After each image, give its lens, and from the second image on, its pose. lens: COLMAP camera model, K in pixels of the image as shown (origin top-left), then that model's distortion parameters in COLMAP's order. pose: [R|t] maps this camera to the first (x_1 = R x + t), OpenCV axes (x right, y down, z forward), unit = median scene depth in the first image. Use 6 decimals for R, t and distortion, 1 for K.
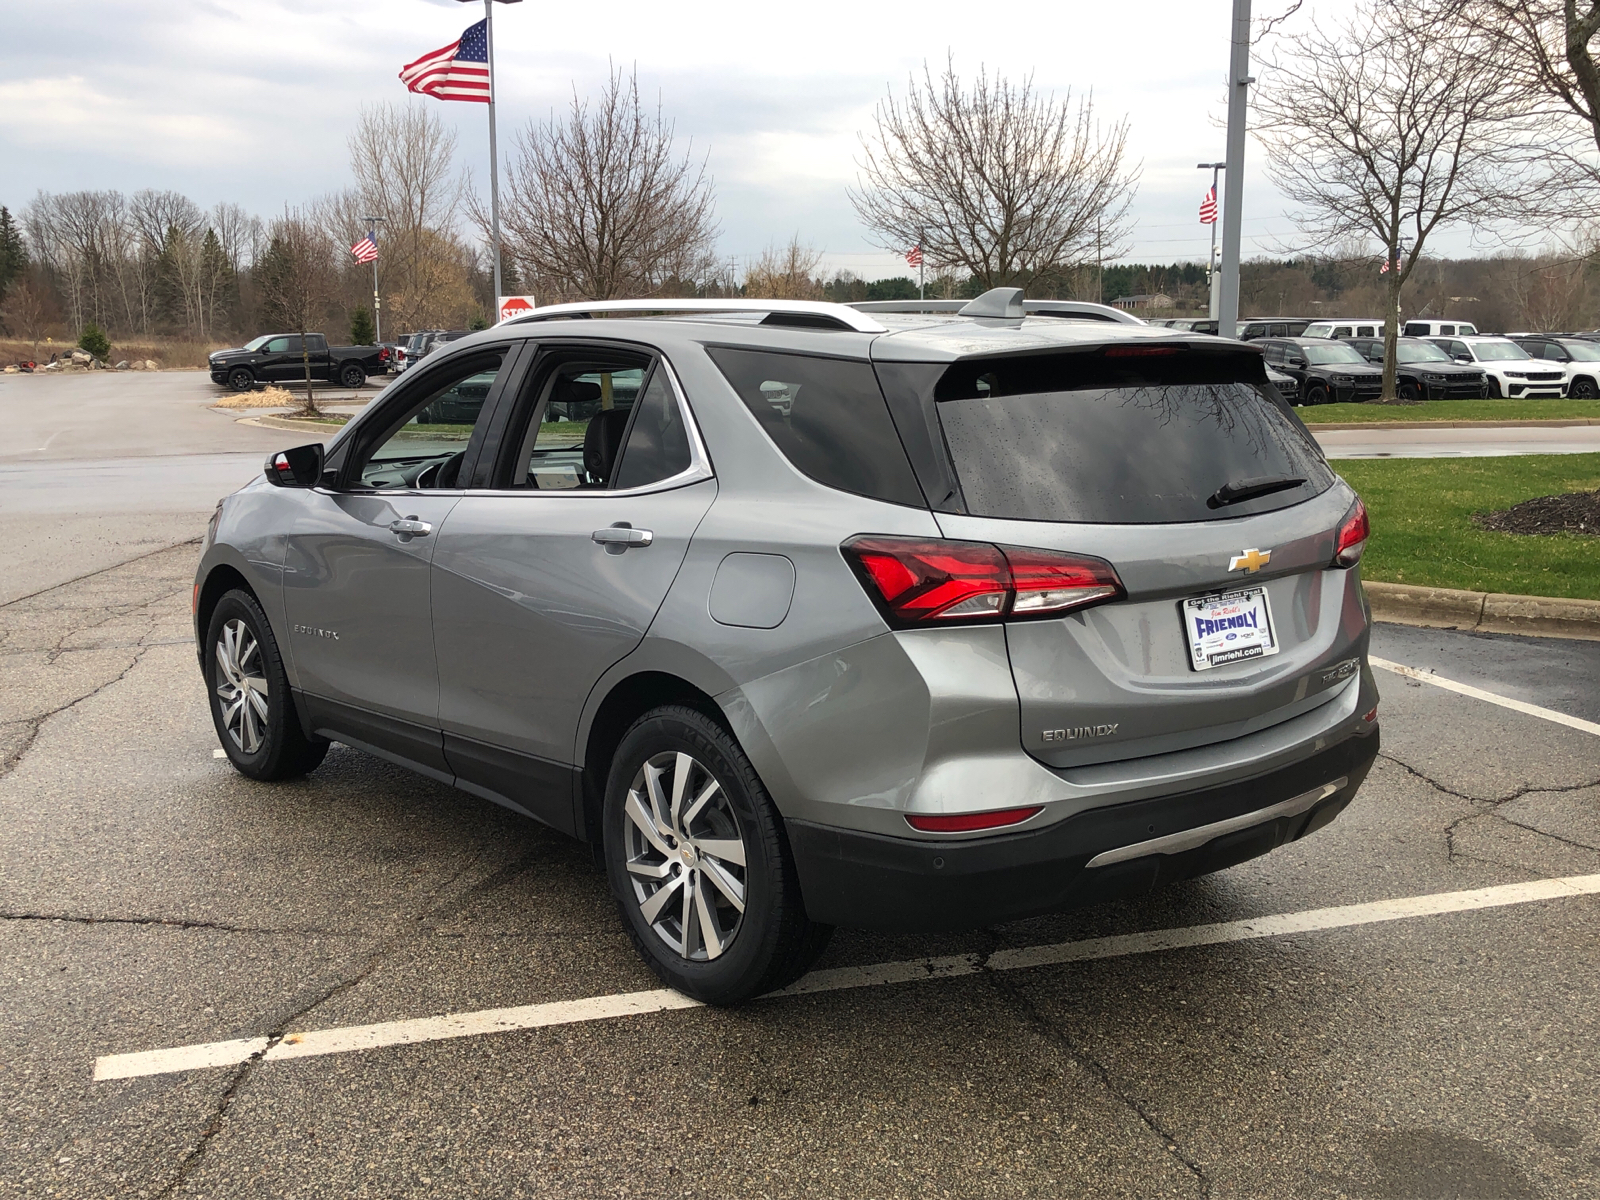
lens RADIAL K [[1611.6, 0, 818.6], [0, 1611.6, 603.6], [0, 0, 1]] dist [0.051169, -0.138124]
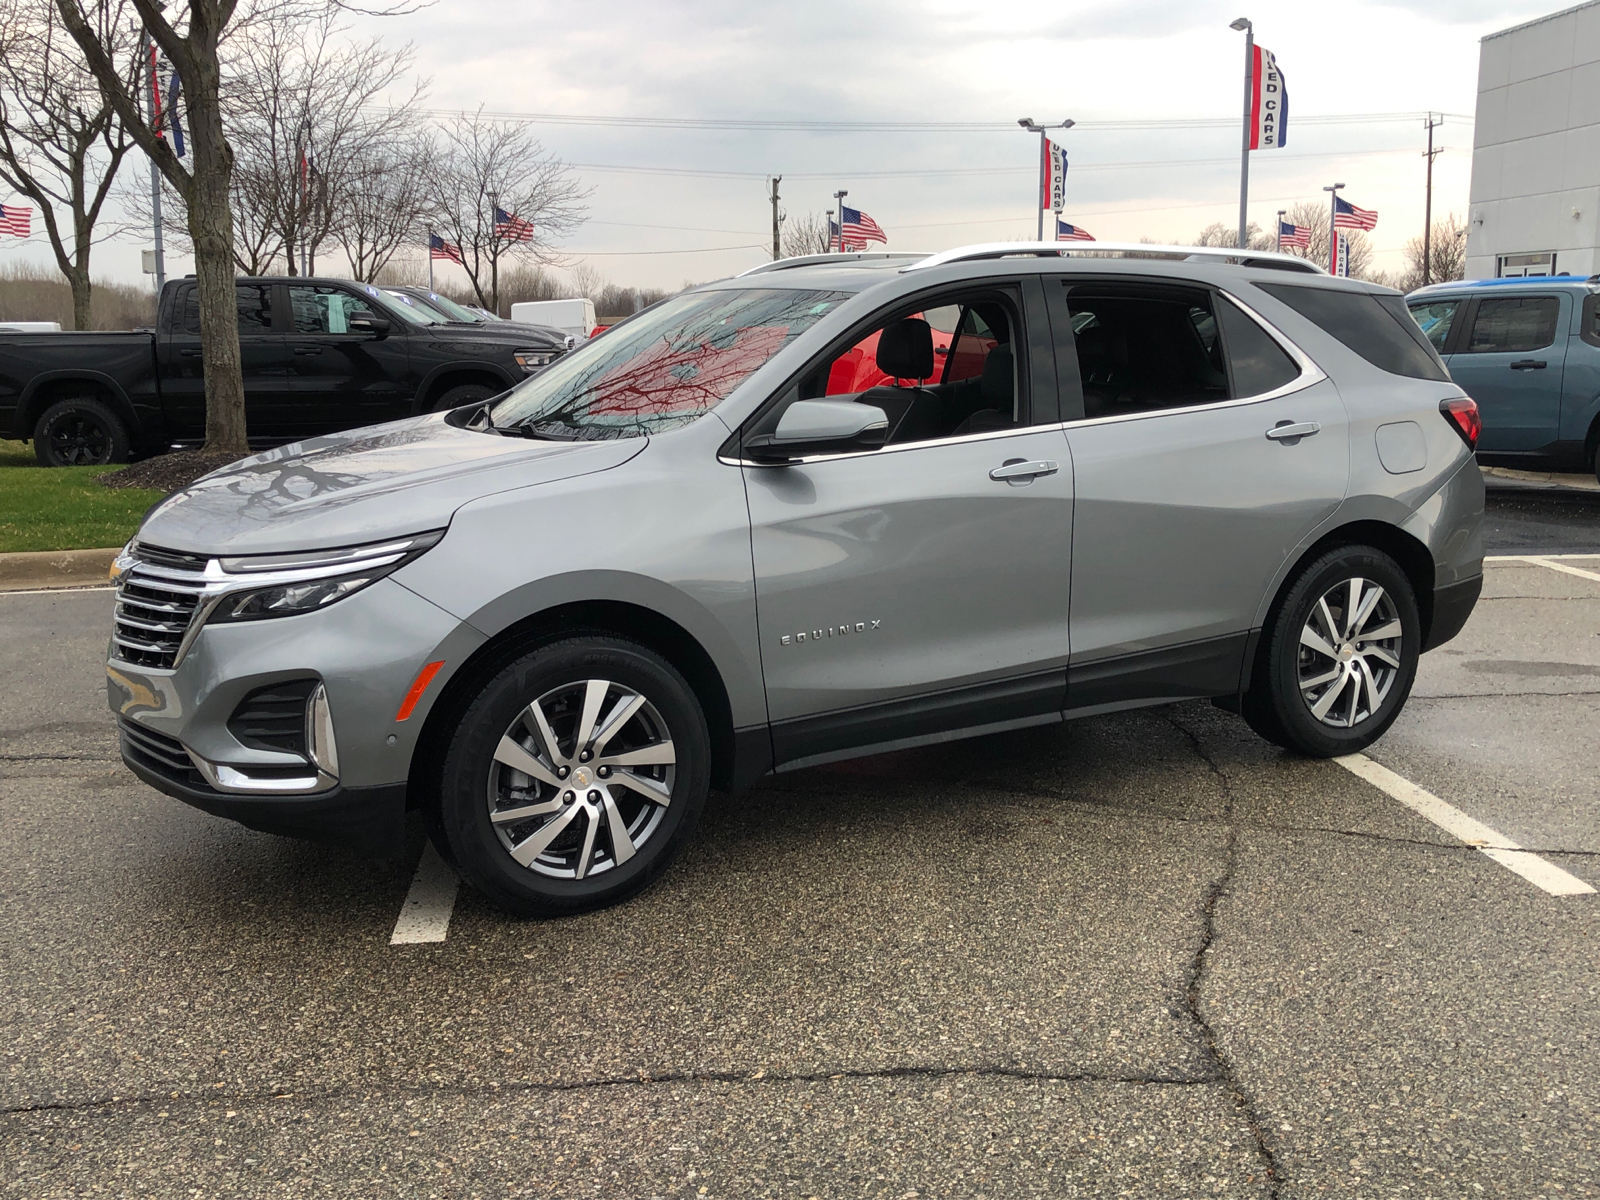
lens RADIAL K [[1595.9, 0, 800.0], [0, 1595.9, 600.0], [0, 0, 1]] dist [0.050748, -0.105091]
pose [[0.176463, -0.161116, 0.971032, -1.446058], [0.159129, 0.978205, 0.133388, -0.142150], [-0.971359, 0.130981, 0.198255, 1.141181]]
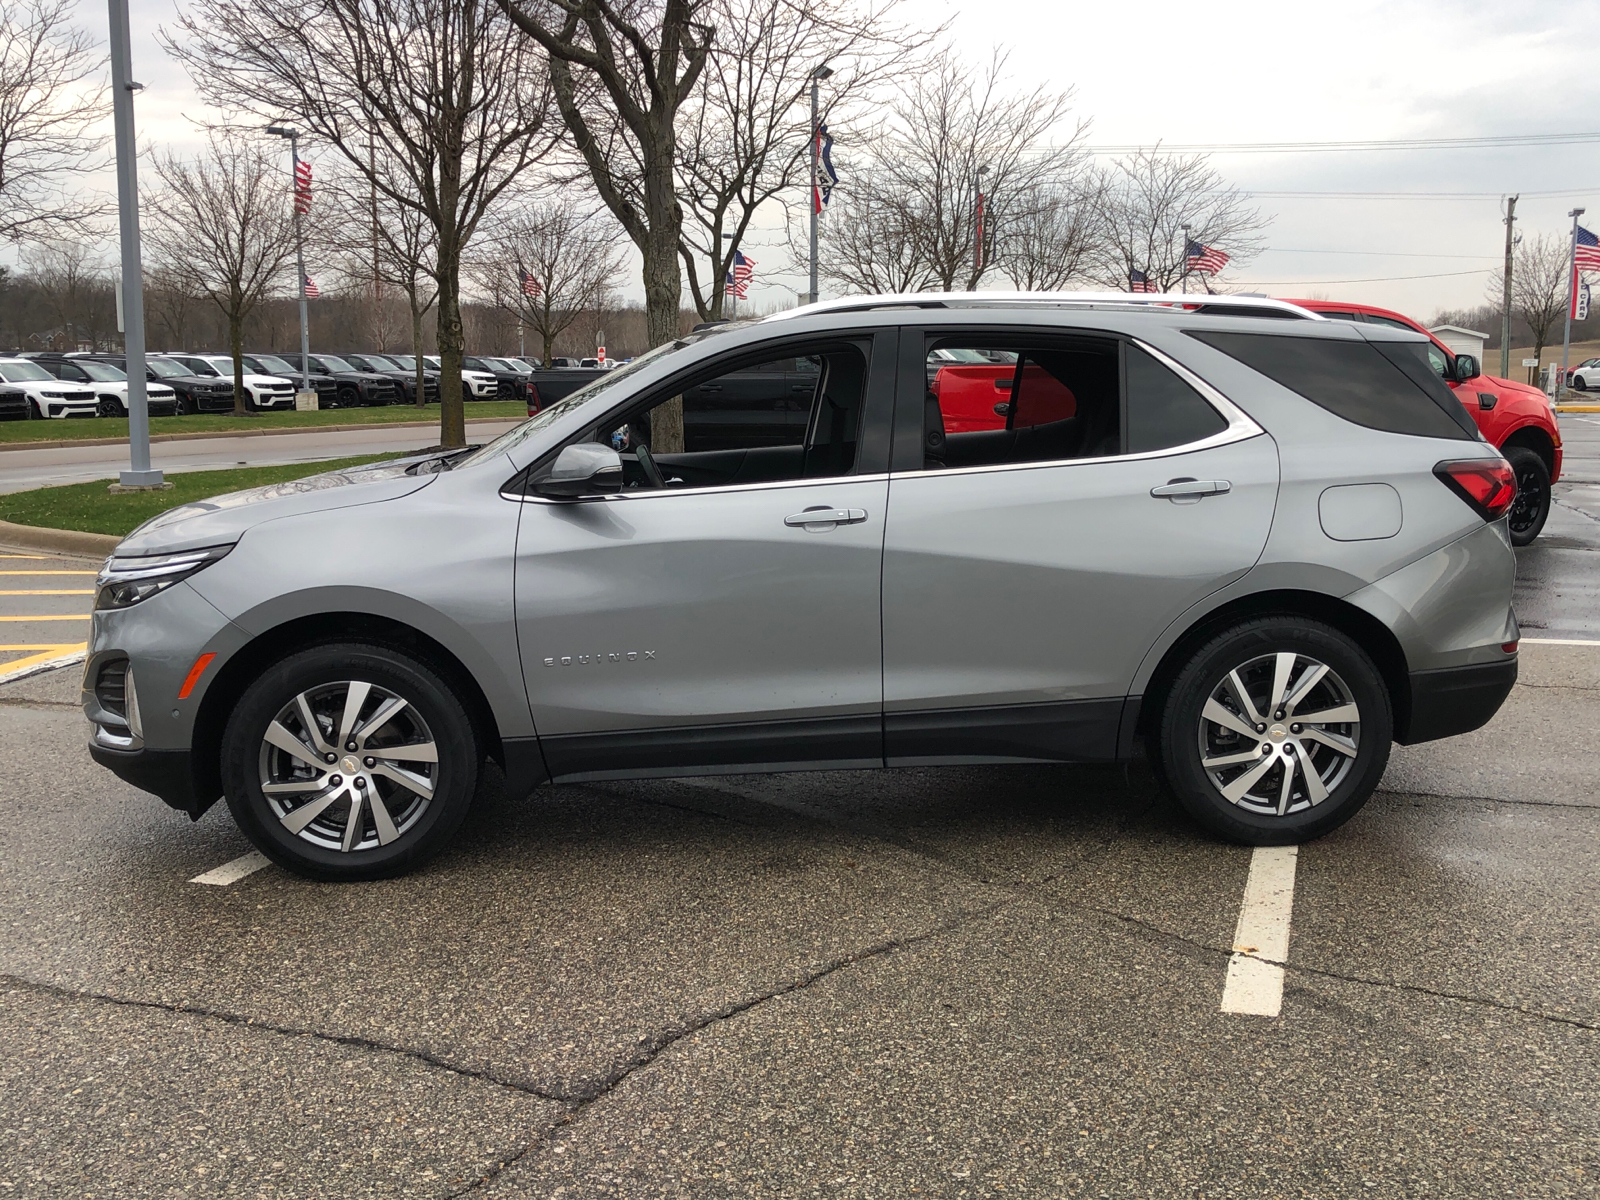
lens RADIAL K [[1595.9, 0, 800.0], [0, 1595.9, 600.0], [0, 0, 1]] dist [0.050748, -0.105091]
pose [[0.579278, -0.116863, 0.806709, -1.255880], [0.129710, 0.990275, 0.050313, -0.057502], [-0.804744, 0.075493, 0.588803, 0.537652]]
